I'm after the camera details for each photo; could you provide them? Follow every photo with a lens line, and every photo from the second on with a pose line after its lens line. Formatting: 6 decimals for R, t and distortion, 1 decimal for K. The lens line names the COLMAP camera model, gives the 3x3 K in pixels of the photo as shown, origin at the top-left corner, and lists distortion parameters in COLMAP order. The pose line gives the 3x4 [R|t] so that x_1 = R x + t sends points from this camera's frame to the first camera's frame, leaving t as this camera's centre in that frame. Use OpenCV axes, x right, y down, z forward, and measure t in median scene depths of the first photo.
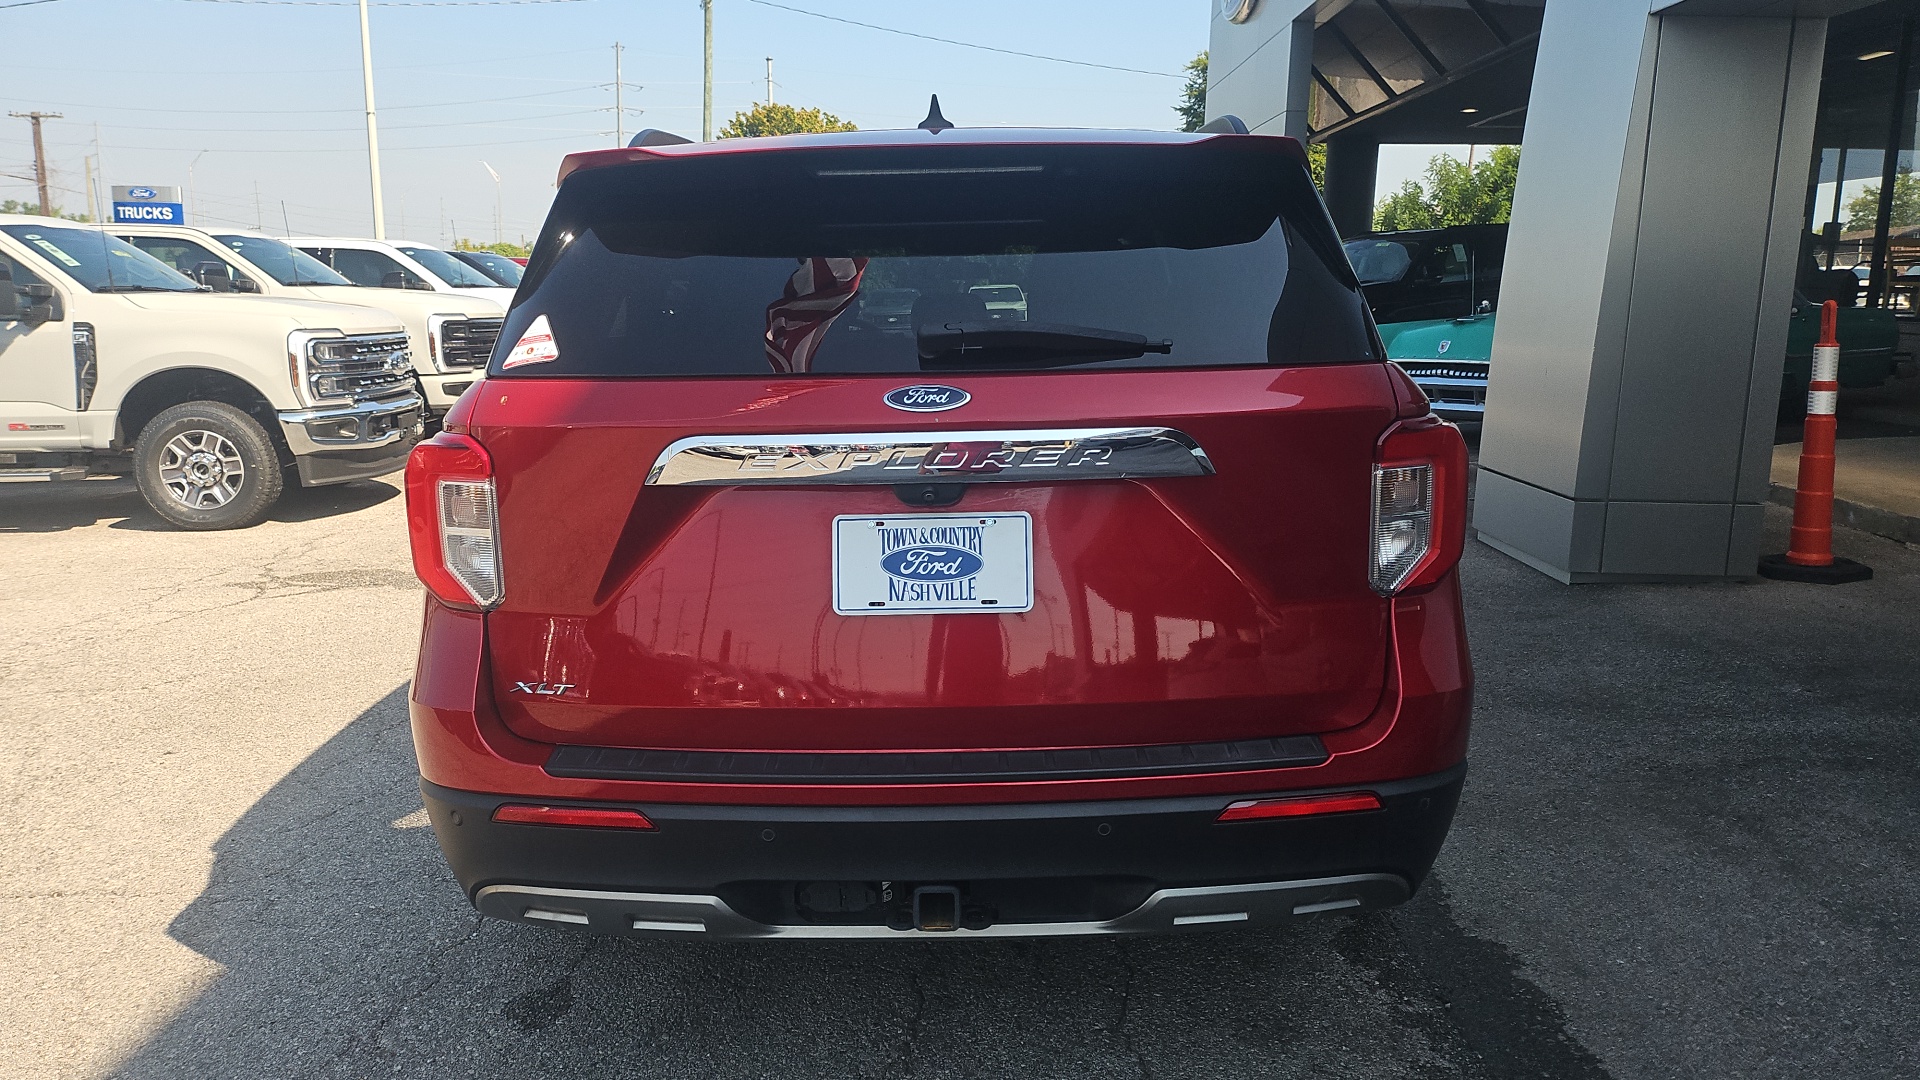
lens RADIAL K [[1357.2, 0, 969.1], [0, 1357.2, 539.8], [0, 0, 1]] dist [0.062436, -0.069382]
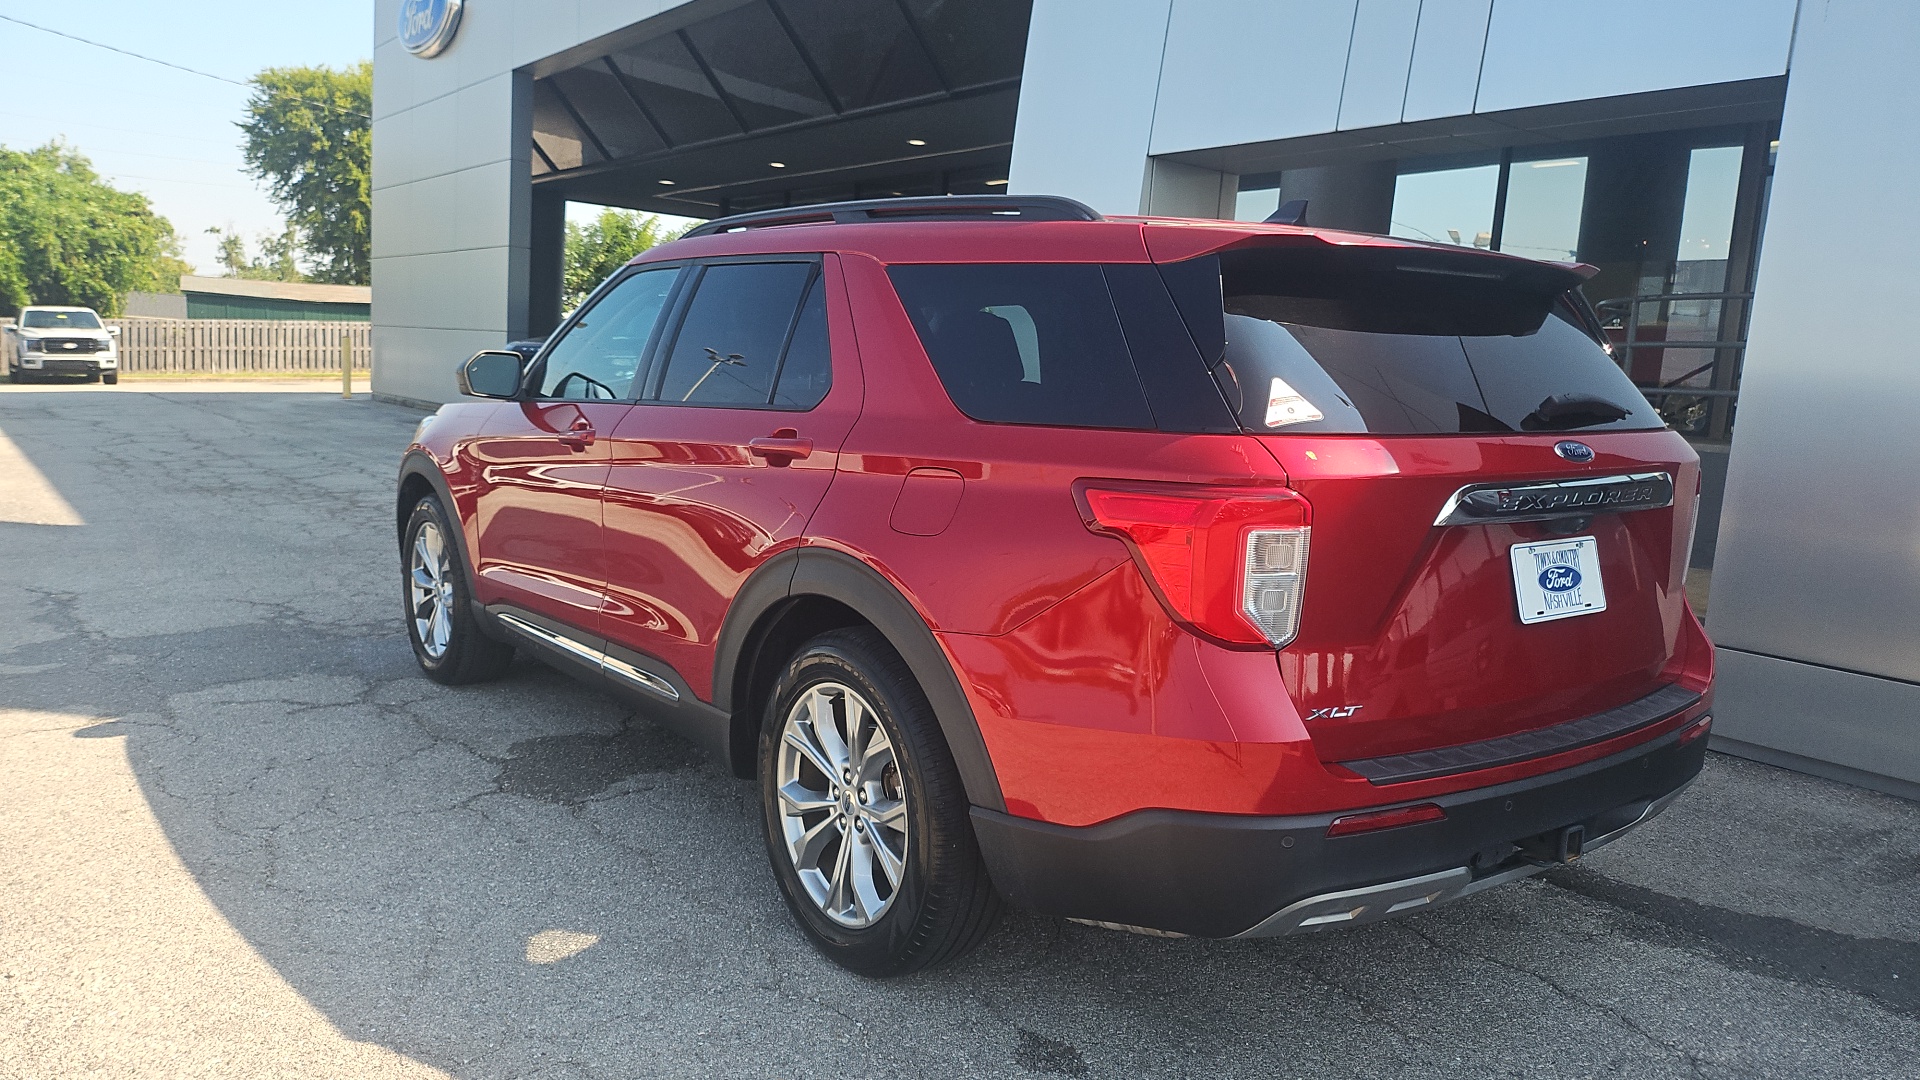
lens RADIAL K [[1357.2, 0, 929.2], [0, 1357.2, 581.6], [0, 0, 1]] dist [0.062436, -0.069382]
pose [[0.784845, -0.056334, 0.617126, -0.957341], [0.060346, 0.998074, 0.014361, -0.025461], [-0.616747, 0.025970, 0.786733, 0.254195]]
